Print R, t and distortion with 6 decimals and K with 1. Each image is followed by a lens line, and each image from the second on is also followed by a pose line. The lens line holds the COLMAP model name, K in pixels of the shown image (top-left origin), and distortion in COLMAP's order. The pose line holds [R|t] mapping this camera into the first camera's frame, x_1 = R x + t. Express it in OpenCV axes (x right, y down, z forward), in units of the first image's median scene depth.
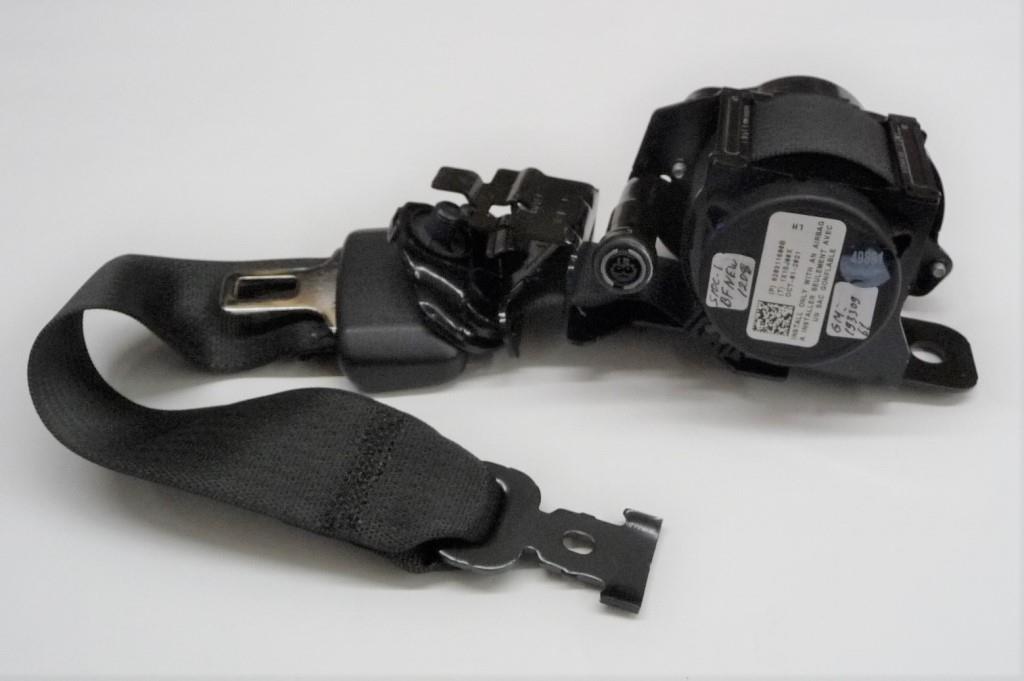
lens RADIAL K [[837.2, 0, 511.0], [0, 837.2, 339.3], [0, 0, 1]] dist [-0.001377, 0.001397]
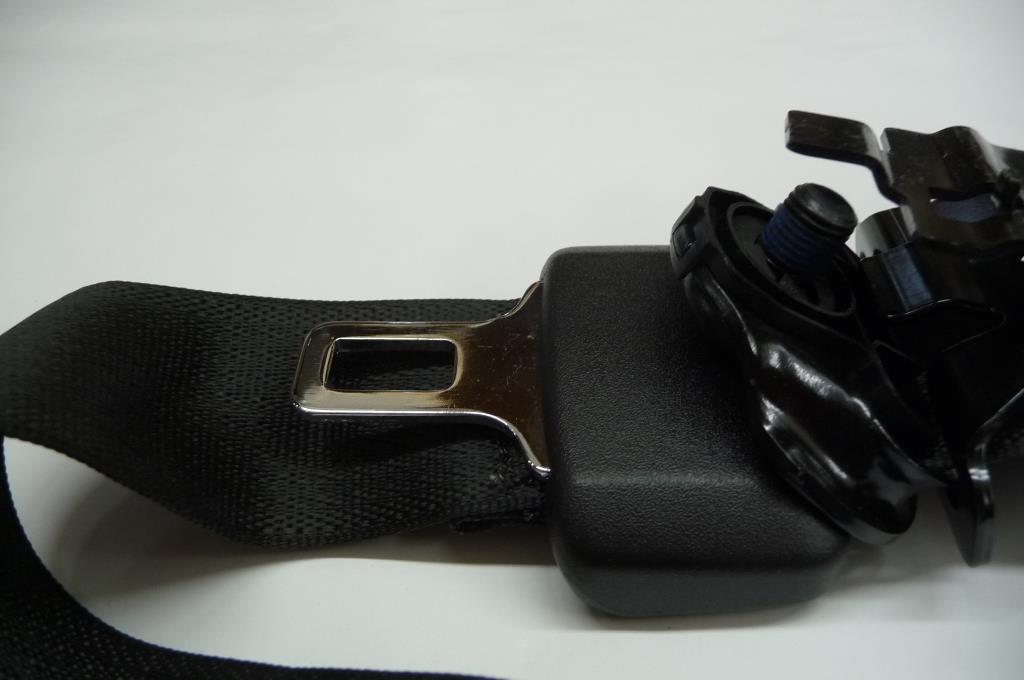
lens RADIAL K [[837.2, 0, 512.6], [0, 837.2, 340.8], [0, 0, 1]] dist [-0.001377, 0.001397]
pose [[0.997096, 0.041295, -0.063986, -0.198895], [-0.043699, 0.998373, -0.036632, -0.060398], [0.062369, 0.039322, 0.997278, 0.548365]]
